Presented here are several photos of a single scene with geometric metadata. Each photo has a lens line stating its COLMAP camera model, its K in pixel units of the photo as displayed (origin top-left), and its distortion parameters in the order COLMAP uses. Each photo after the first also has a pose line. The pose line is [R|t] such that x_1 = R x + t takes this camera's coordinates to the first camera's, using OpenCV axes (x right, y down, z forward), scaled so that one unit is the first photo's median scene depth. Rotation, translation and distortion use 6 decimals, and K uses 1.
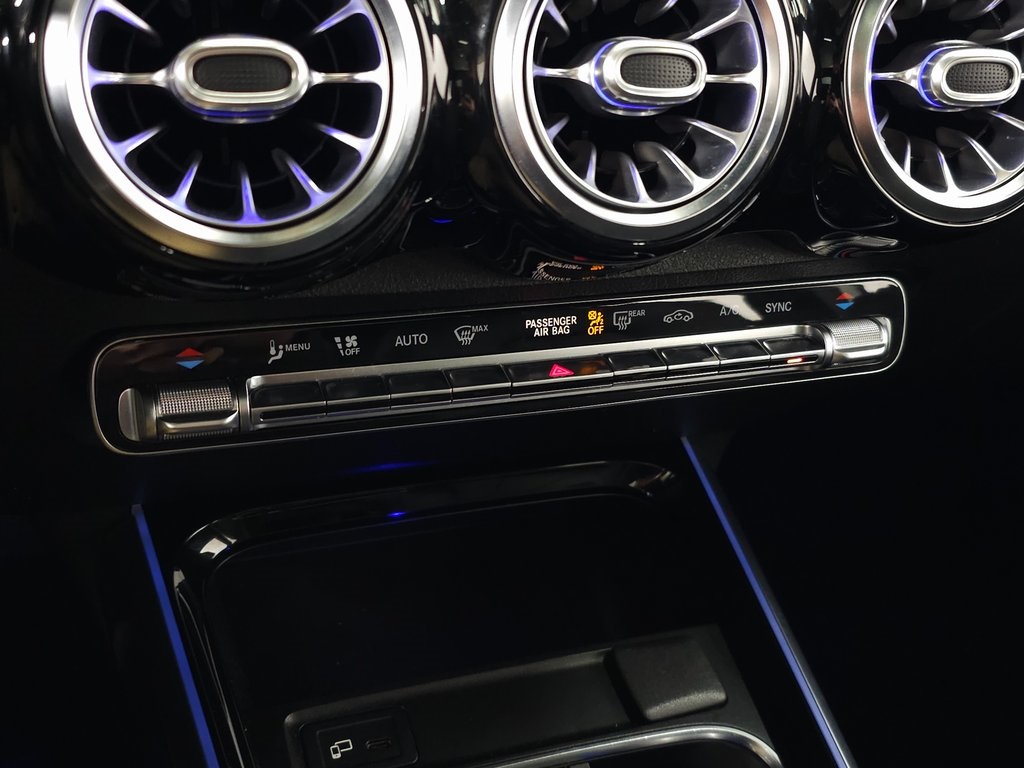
lens RADIAL K [[1134.5, 0, 502.3], [0, 1134.5, 348.7], [0, 0, 1]] dist [0.011557, 0.000000]
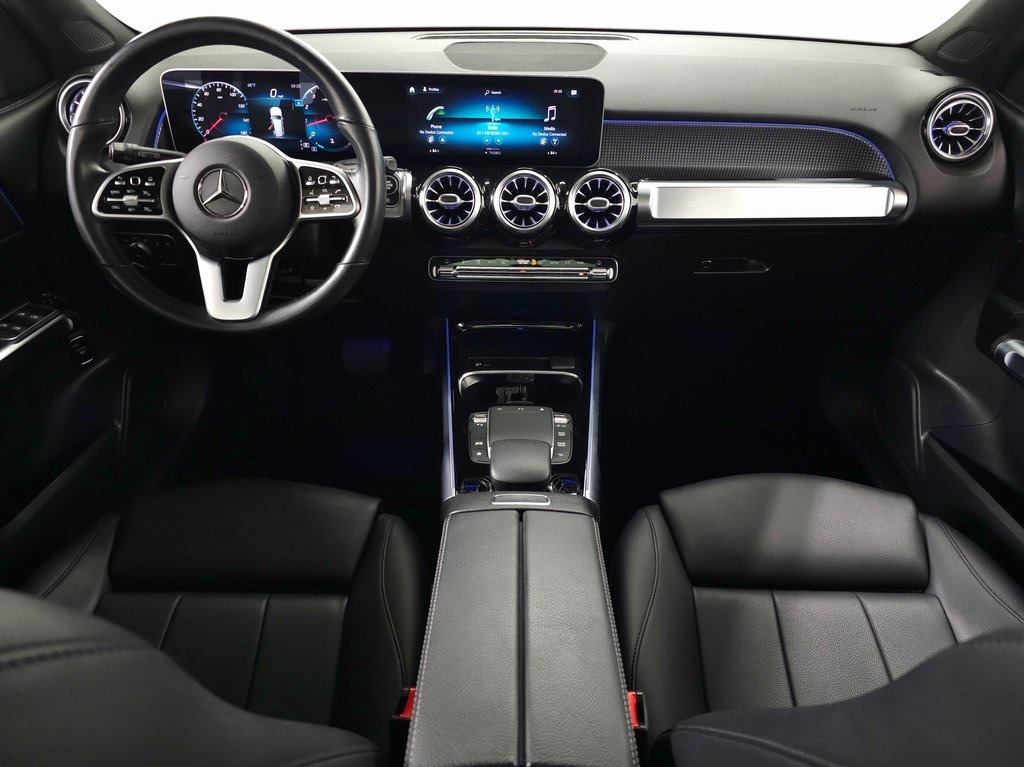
lens RADIAL K [[687.6, 0, 518.5], [0, 687.6, 381.1], [0, 0, 1]] dist [0.033767, -0.028926]
pose [[0.938767, 0.072603, -0.336818, 1.204804], [-0.102962, 0.991992, -0.073143, 0.801316], [0.328810, 0.103344, 0.938725, -1.884616]]
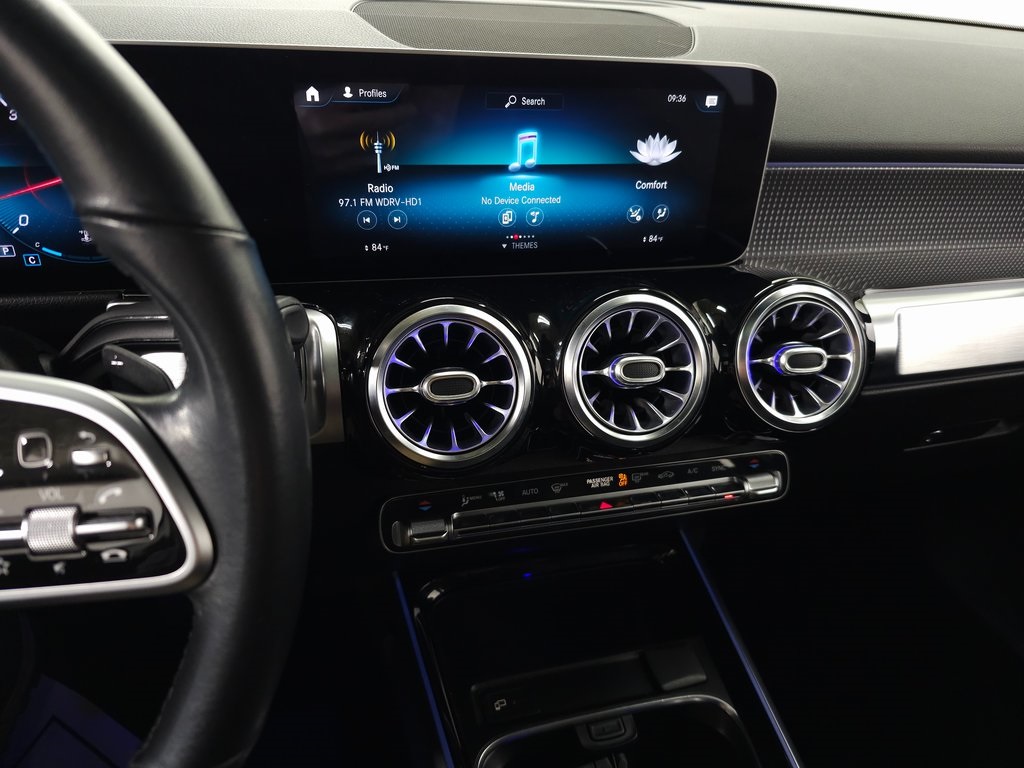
lens RADIAL K [[687.6, 0, 520.7], [0, 687.6, 377.0], [0, 0, 1]] dist [0.033767, -0.028926]
pose [[0.994340, -0.034251, -0.100574, 0.038970], [0.022823, 0.993372, -0.112658, -0.086097], [0.103766, 0.109725, 0.988531, -0.285006]]
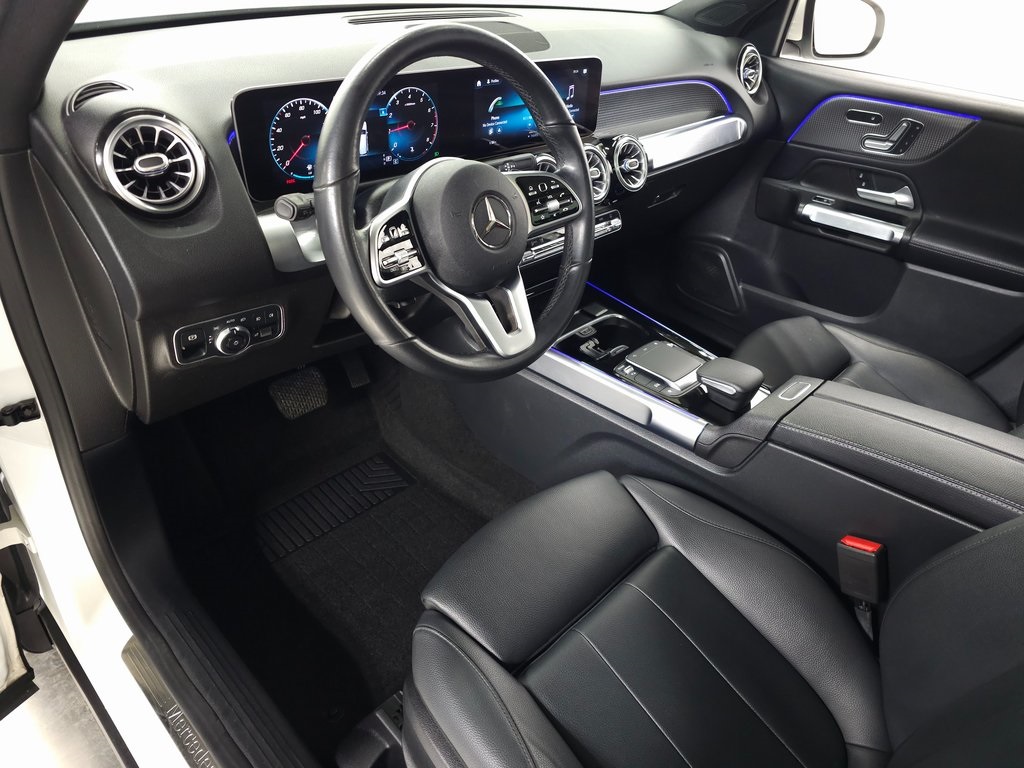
lens RADIAL K [[687.6, 0, 511.1], [0, 687.6, 381.6], [0, 0, 1]] dist [0.033767, -0.028926]
pose [[0.888095, -0.302571, 0.346033, -1.756890], [0.295697, 0.952420, 0.073886, 0.385606], [-0.351924, 0.036703, 0.935309, -2.114036]]
